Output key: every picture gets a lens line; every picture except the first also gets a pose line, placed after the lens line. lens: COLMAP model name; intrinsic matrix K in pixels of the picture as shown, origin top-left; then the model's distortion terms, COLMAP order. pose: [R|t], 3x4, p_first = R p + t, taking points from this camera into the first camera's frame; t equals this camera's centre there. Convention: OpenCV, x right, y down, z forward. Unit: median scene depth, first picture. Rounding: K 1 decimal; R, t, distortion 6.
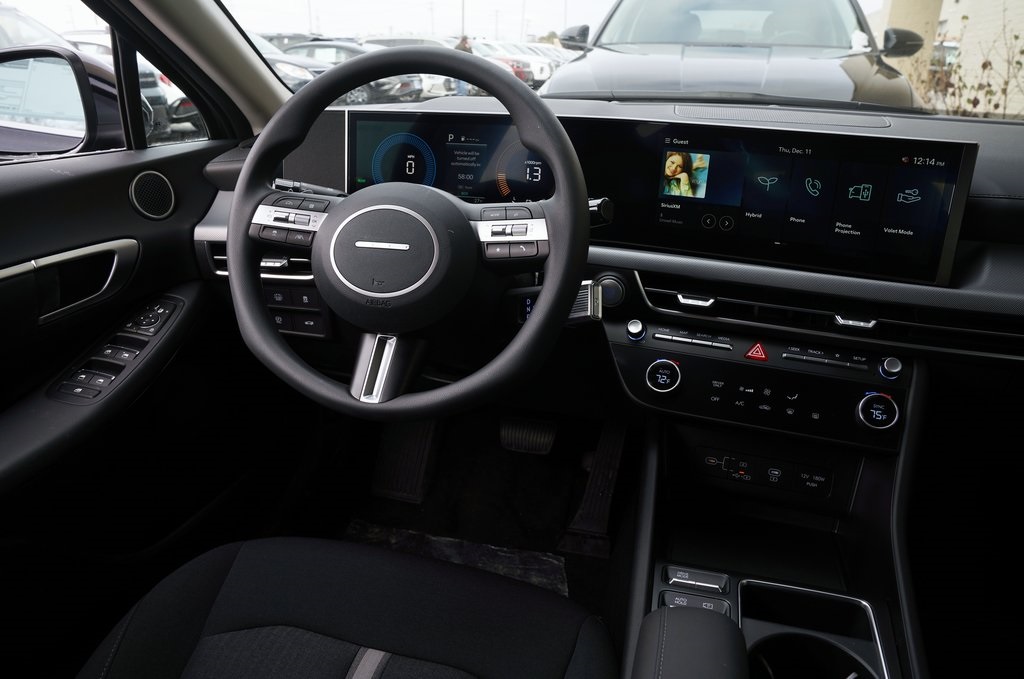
lens RADIAL K [[709.7, 0, 511.8], [0, 709.7, 340.5], [0, 0, 1]] dist [-0.128471, 0.086390]
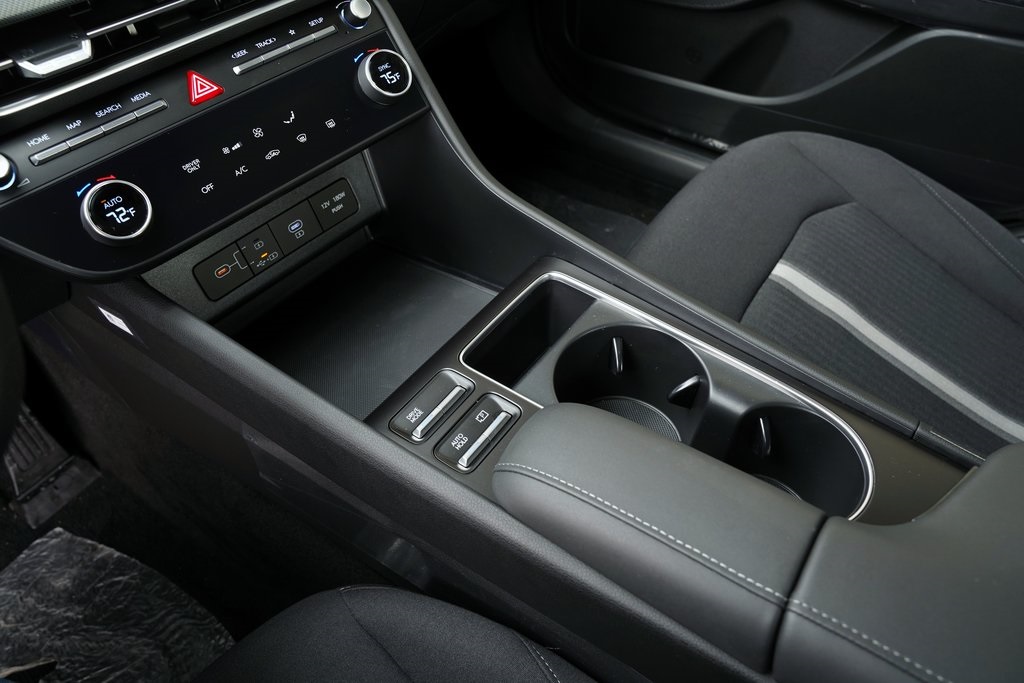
lens RADIAL K [[709.7, 0, 516.2], [0, 709.7, 341.3], [0, 0, 1]] dist [-0.128471, 0.086390]
pose [[0.341189, -0.707127, 0.619323, -0.087887], [0.365499, 0.706811, 0.605663, -0.088975], [-0.866026, 0.019716, 0.499611, 0.453122]]
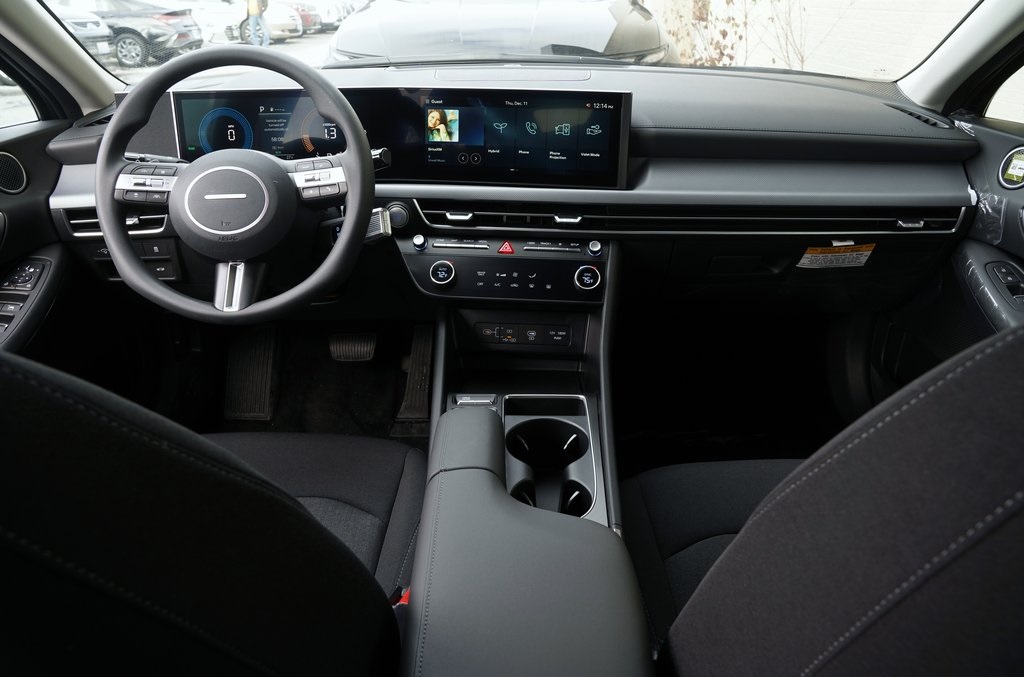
lens RADIAL K [[709.7, 0, 512.9], [0, 709.7, 334.5], [0, 0, 1]] dist [-0.128471, 0.086390]
pose [[0.961604, -0.130294, 0.241540, -0.005507], [0.112905, 0.990002, 0.084546, 0.069196], [-0.250141, -0.054028, 0.966701, -0.394400]]
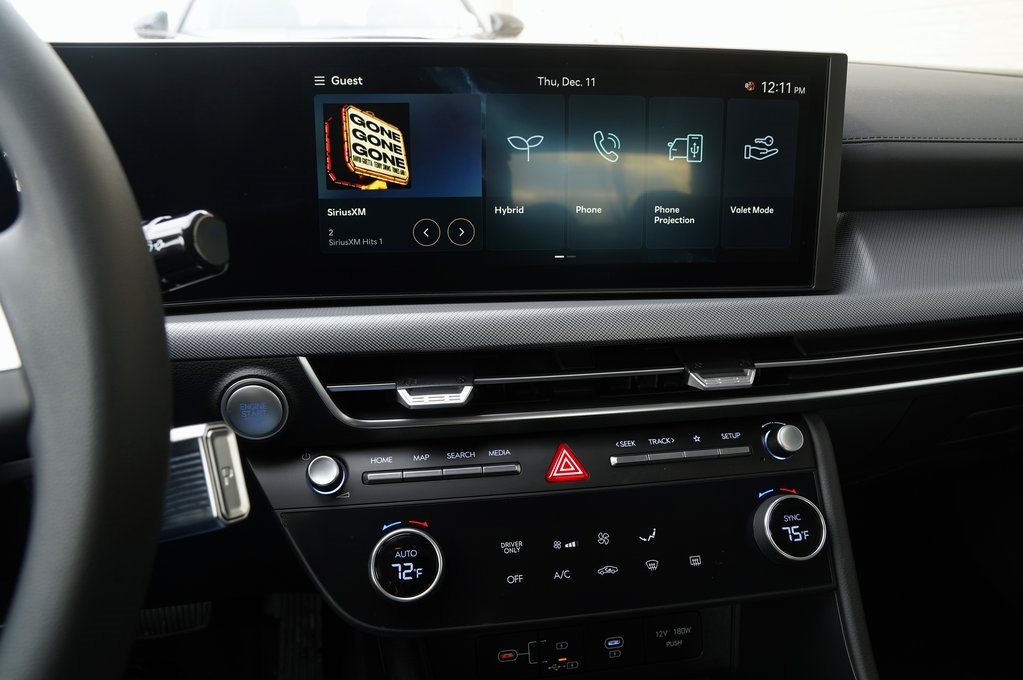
lens RADIAL K [[709.0, 0, 511.2], [0, 709.0, 337.8], [0, 0, 1]] dist [-0.128471, 0.086390]
pose [[0.866177, -0.185036, 0.464219, 0.083359], [0.189507, 0.981163, 0.037491, -0.105052], [-0.462412, 0.055499, 0.884927, 0.532868]]
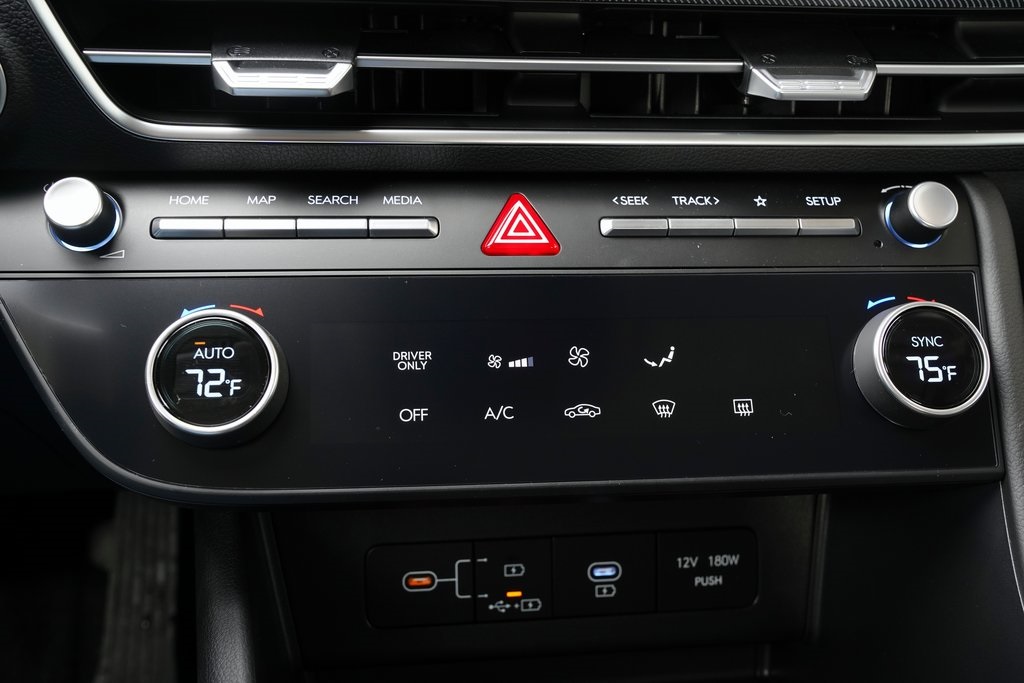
lens RADIAL K [[1027.4, 0, 514.7], [0, 1027.4, 337.0], [0, 0, 1]] dist [-0.001022, 0.000000]
pose [[0.882474, -0.190720, 0.429960, 0.149898], [0.148974, 0.980376, 0.129108, 0.004794], [-0.446146, -0.049882, 0.893569, 0.599193]]
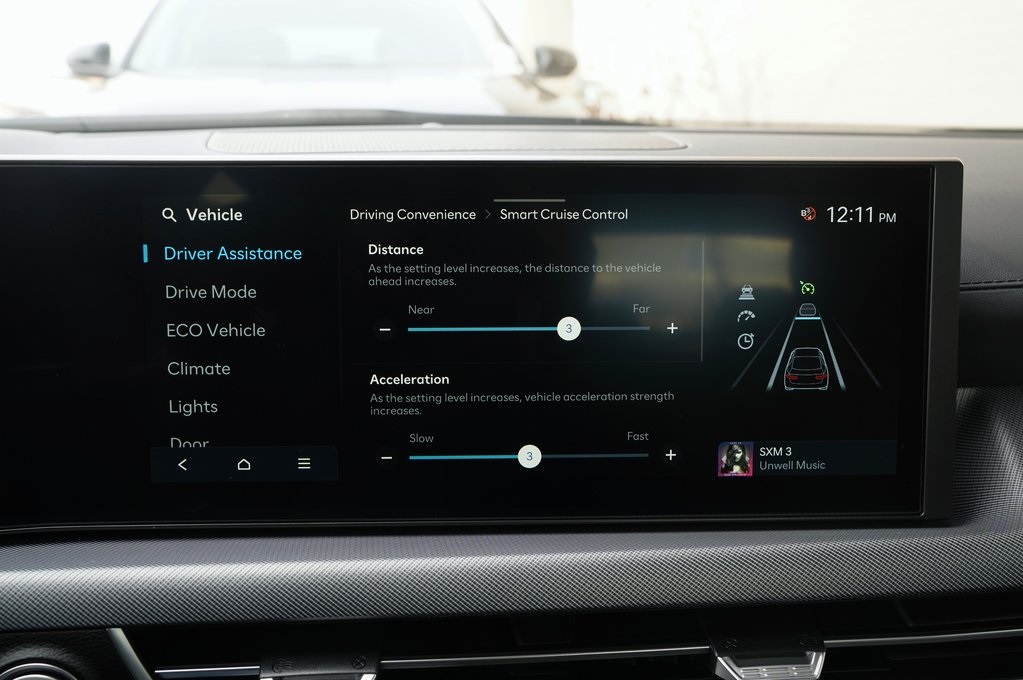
lens RADIAL K [[951.1, 0, 499.8], [0, 951.1, 338.2], [0, 0, 1]] dist [-0.003696, 0.000000]
pose [[0.898248, -0.115590, 0.424017, 0.168913], [0.175571, 0.978841, -0.105095, -0.154383], [-0.402897, 0.168846, 0.899536, 0.543753]]
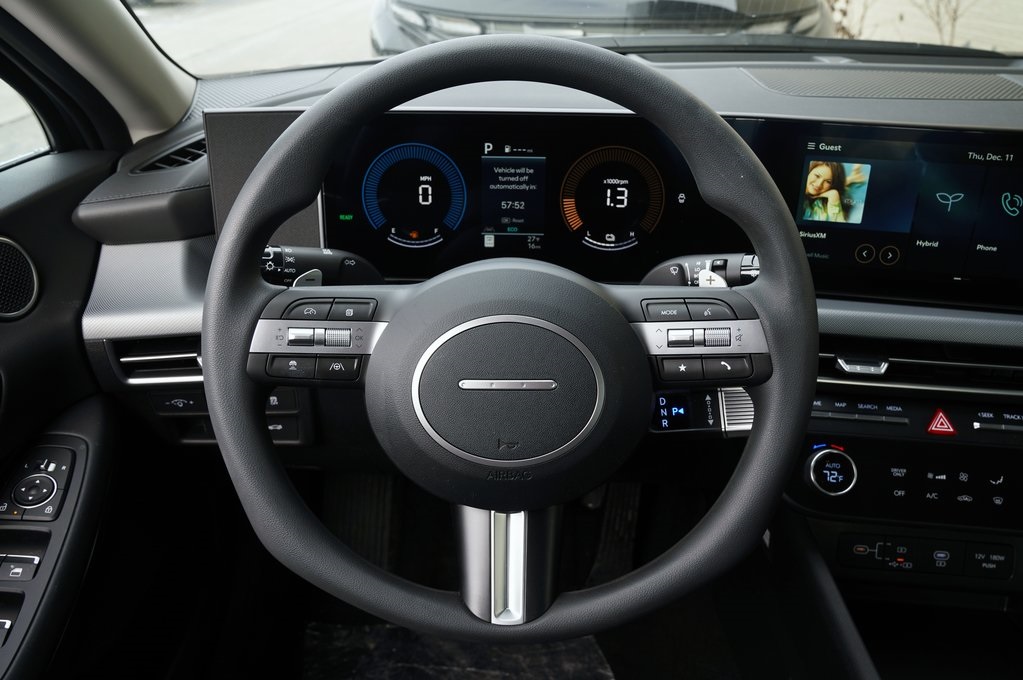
lens RADIAL K [[781.2, 0, 509.5], [0, 781.2, 339.3], [0, 0, 1]] dist [-0.094350, 0.089721]
pose [[0.968651, -0.119479, 0.217809, -0.278918], [0.096238, 0.988764, 0.114388, -0.214870], [-0.229029, -0.089840, 0.969265, 0.295805]]
